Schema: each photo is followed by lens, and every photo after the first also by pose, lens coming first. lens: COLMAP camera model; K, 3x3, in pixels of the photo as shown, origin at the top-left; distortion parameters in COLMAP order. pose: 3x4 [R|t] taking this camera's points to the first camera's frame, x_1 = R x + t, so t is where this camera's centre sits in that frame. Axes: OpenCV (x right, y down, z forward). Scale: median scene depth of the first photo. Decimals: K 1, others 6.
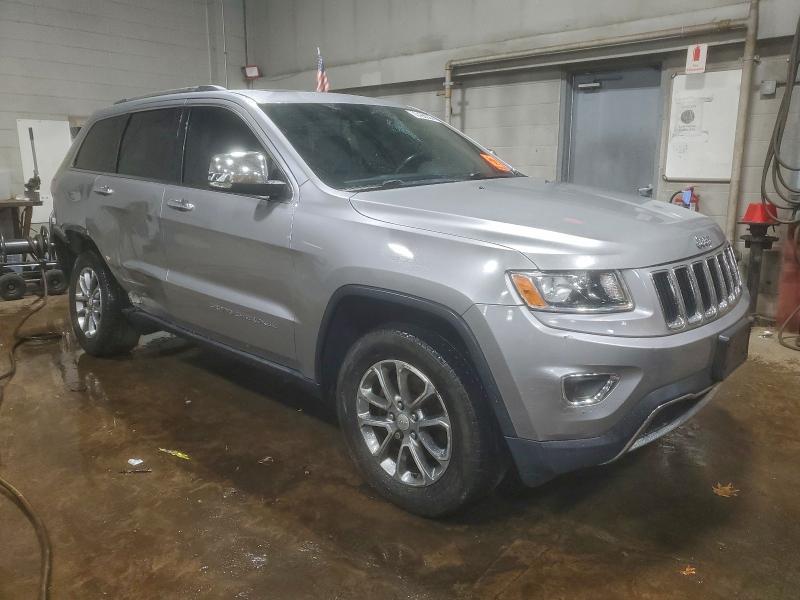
lens RADIAL K [[628.3, 0, 400.6], [0, 628.3, 298.6], [0, 0, 1]] dist [0.022957, 0.019552]
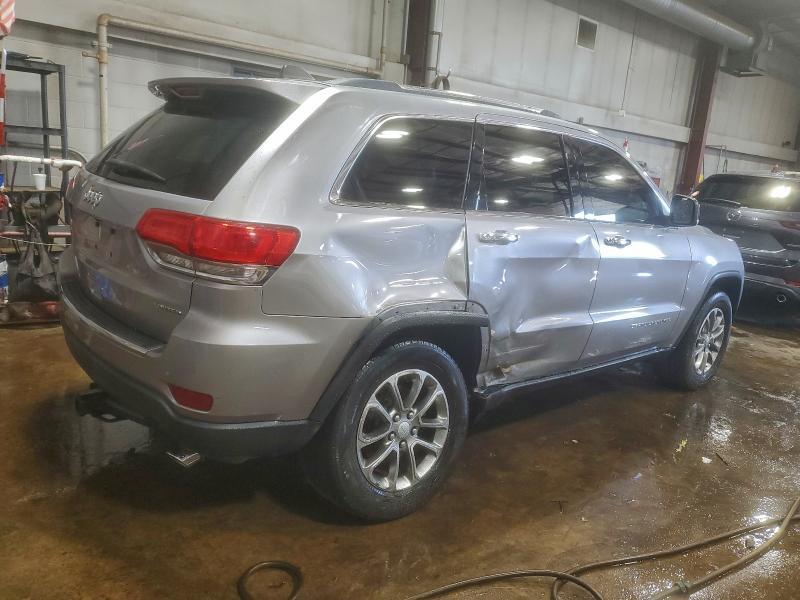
lens RADIAL K [[628.3, 0, 402.3], [0, 628.3, 299.4], [0, 0, 1]] dist [0.022957, 0.019552]
pose [[0.083400, -0.201637, 0.975903, -0.899469], [0.142954, 0.971607, 0.188532, -0.188602], [-0.986209, 0.123786, 0.109857, 0.813520]]
